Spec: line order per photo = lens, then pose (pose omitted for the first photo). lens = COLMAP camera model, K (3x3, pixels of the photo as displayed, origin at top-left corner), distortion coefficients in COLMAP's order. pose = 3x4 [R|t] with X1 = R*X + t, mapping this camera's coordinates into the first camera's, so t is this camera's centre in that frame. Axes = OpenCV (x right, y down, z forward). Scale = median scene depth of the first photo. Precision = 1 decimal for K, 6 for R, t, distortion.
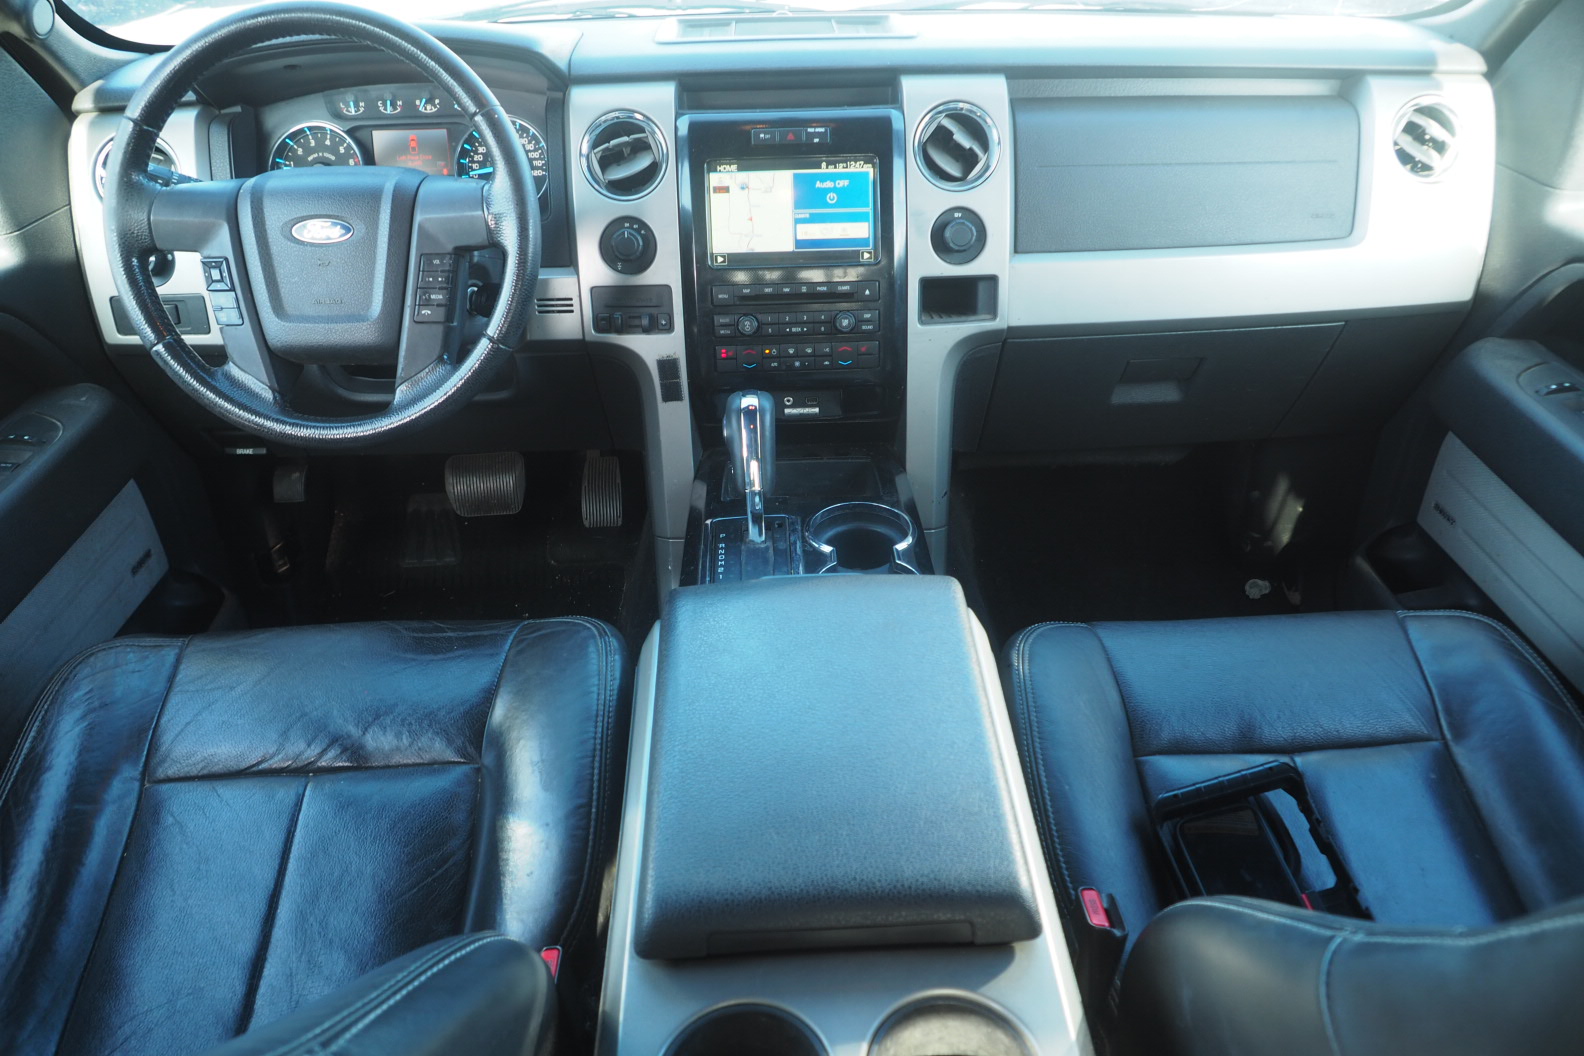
lens RADIAL K [[1132.5, 0, 810.1], [0, 1132.5, 546.7], [0, 0, 1]] dist [-0.035523, -0.002448]
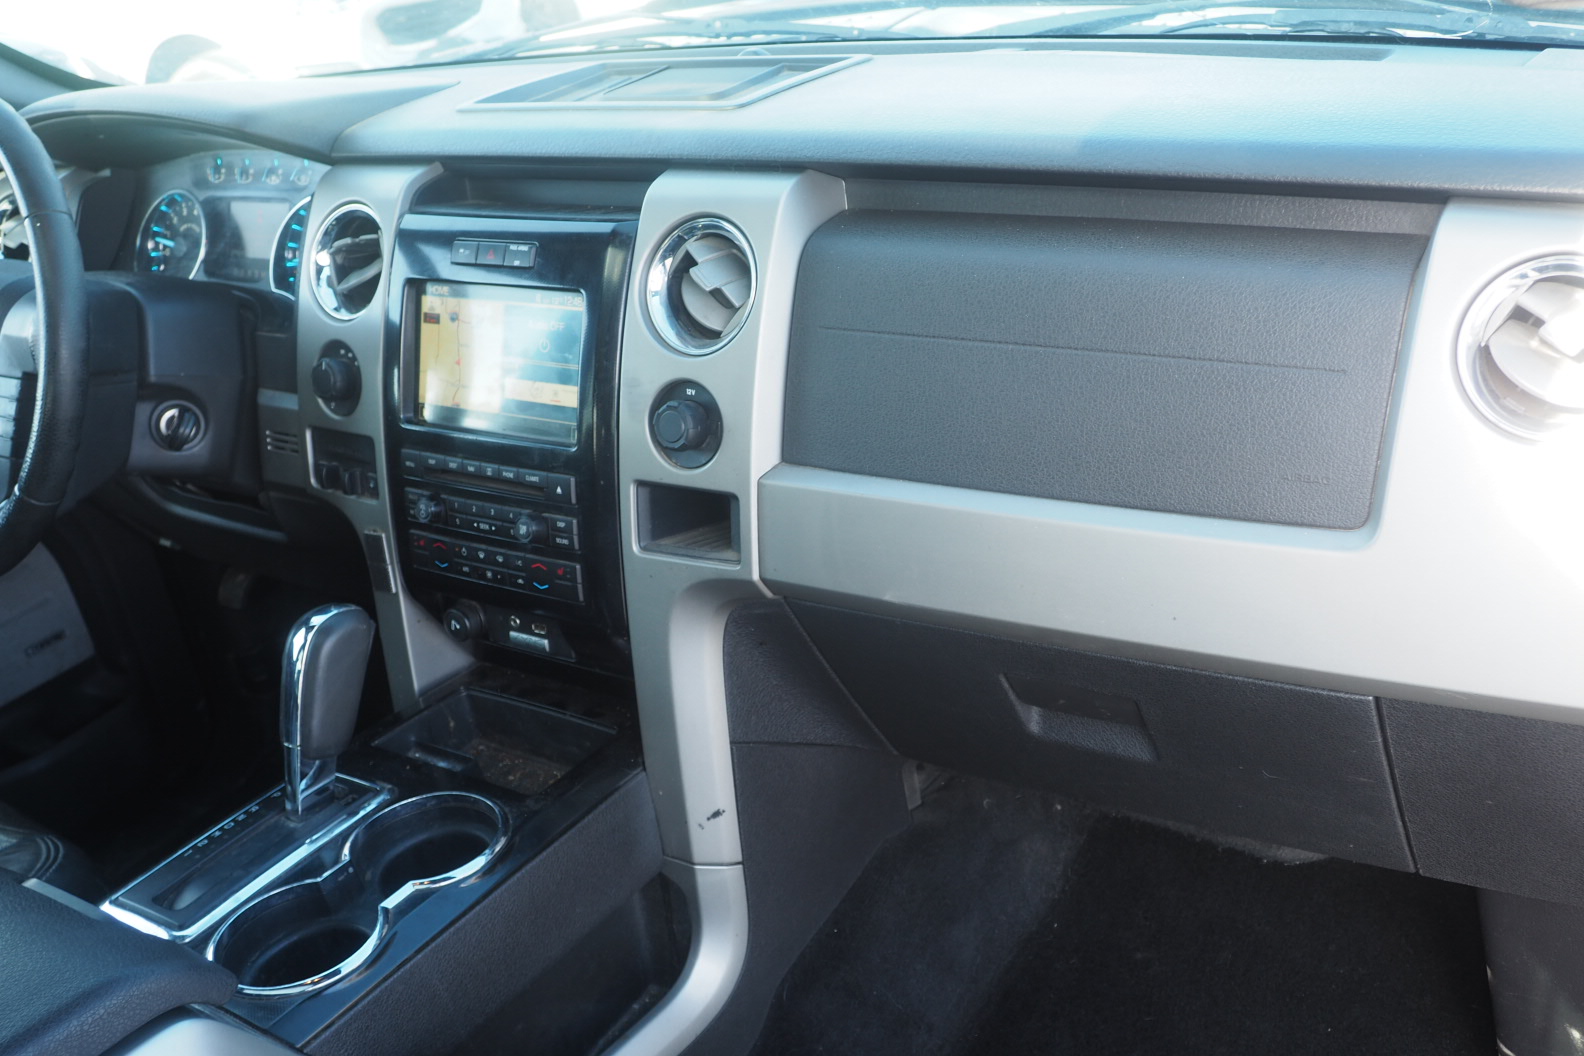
lens RADIAL K [[1573.3, 0, 788.8], [0, 1573.3, 549.9], [0, 0, 1]] dist [-0.021191, 0.002797]
pose [[0.799410, 0.179398, -0.573376, 0.690329], [-0.218298, 0.975882, 0.000980, -0.220562], [0.559723, 0.124383, 0.819292, 0.323977]]
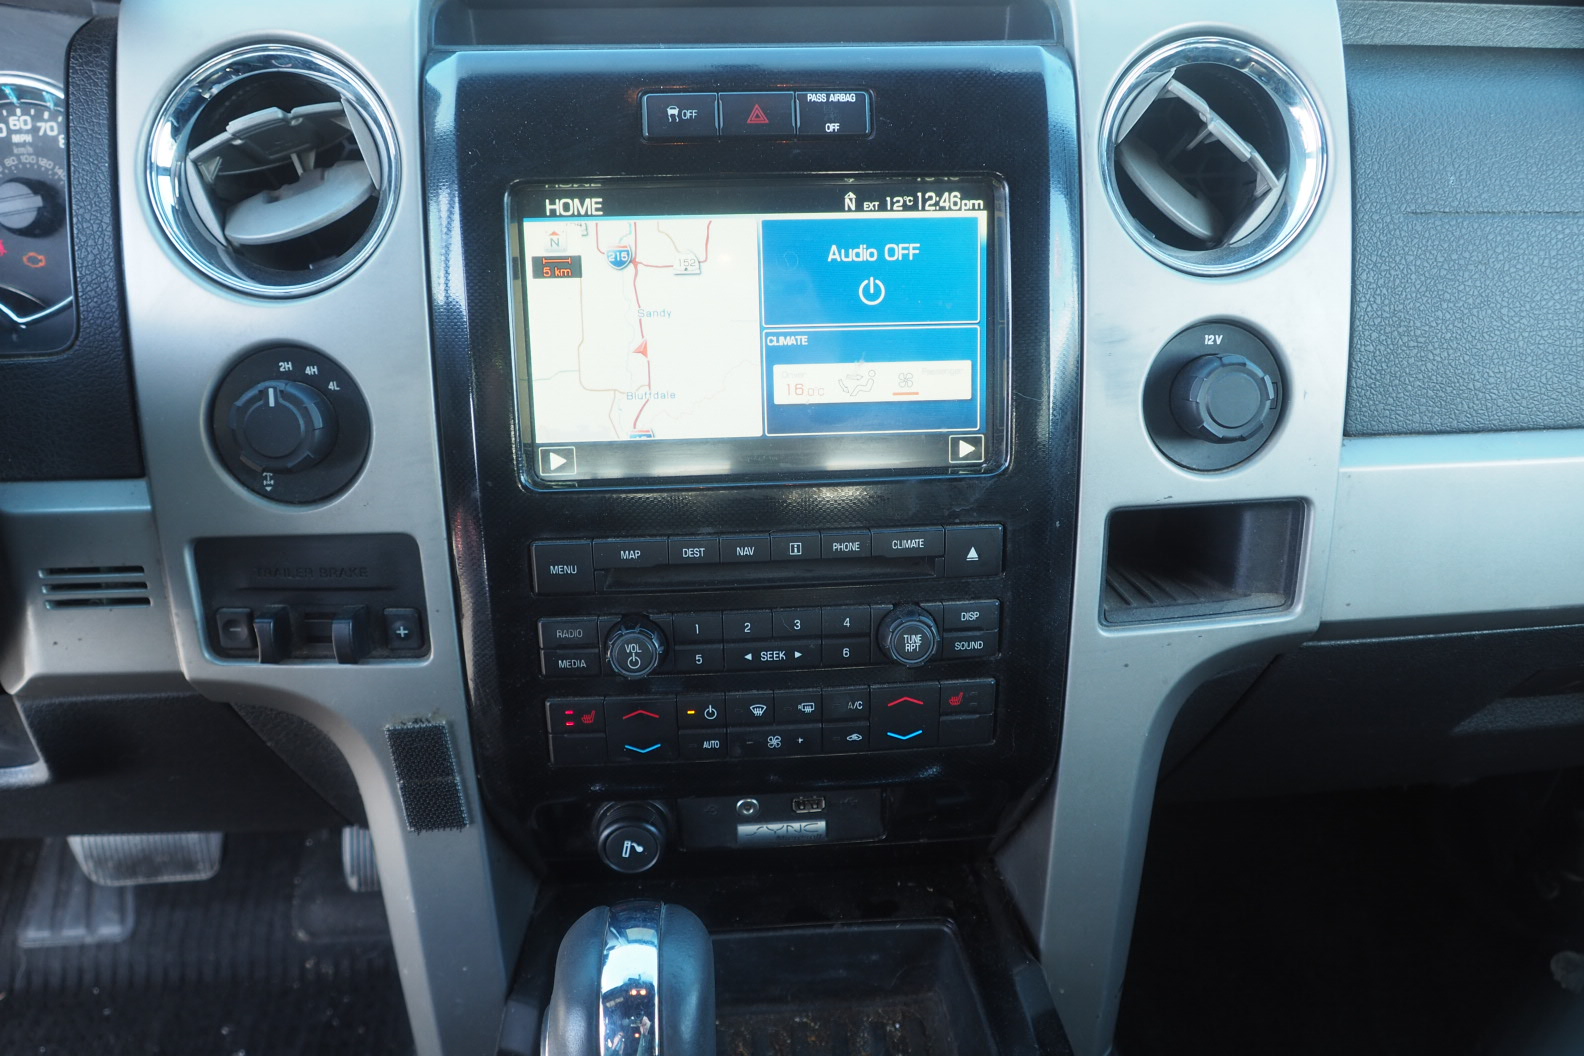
lens RADIAL K [[1125.4, 0, 792.0], [0, 1125.4, 528.0], [0, 0, 1]] dist [-0.039782, 0.002123]
pose [[0.999039, -0.004275, 0.043621, -0.021384], [0.006978, 0.998051, -0.062005, -0.211229], [-0.043270, 0.062250, 0.997122, 0.647634]]
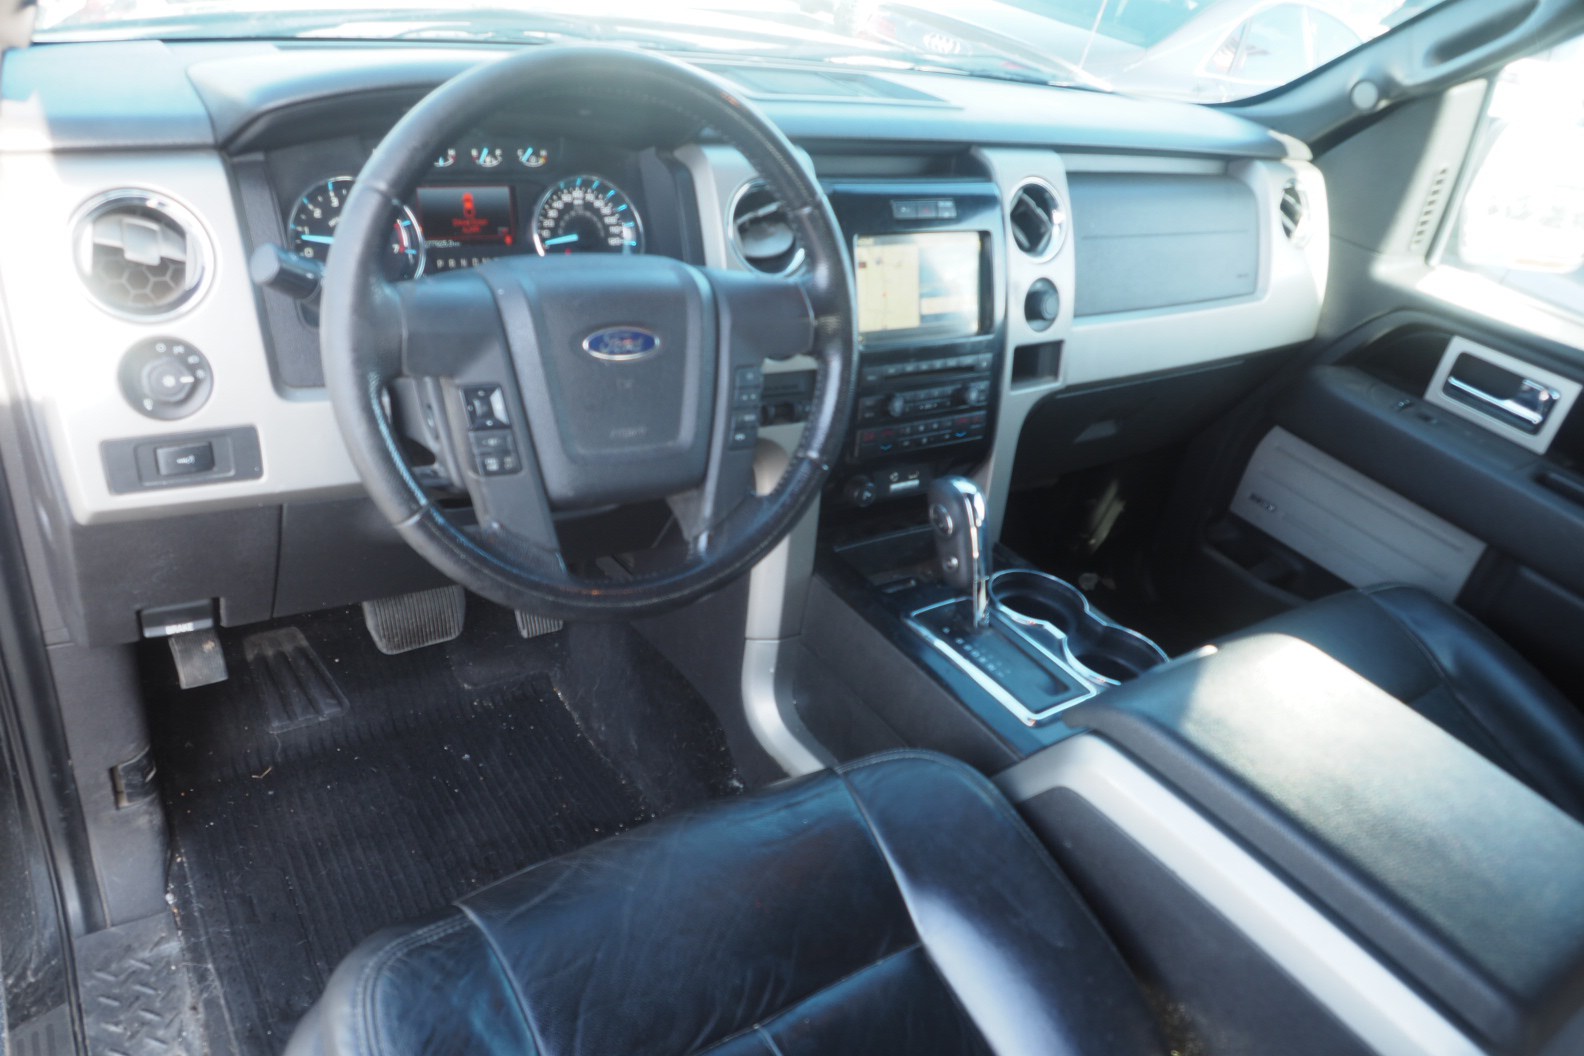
lens RADIAL K [[1125.4, 0, 792.0], [0, 1125.4, 528.0], [0, 0, 1]] dist [-0.039782, 0.002123]
pose [[0.843744, -0.137527, 0.518828, -0.630101], [0.141150, 0.989447, 0.032729, -0.137219], [-0.517854, 0.045618, 0.854252, 0.241169]]
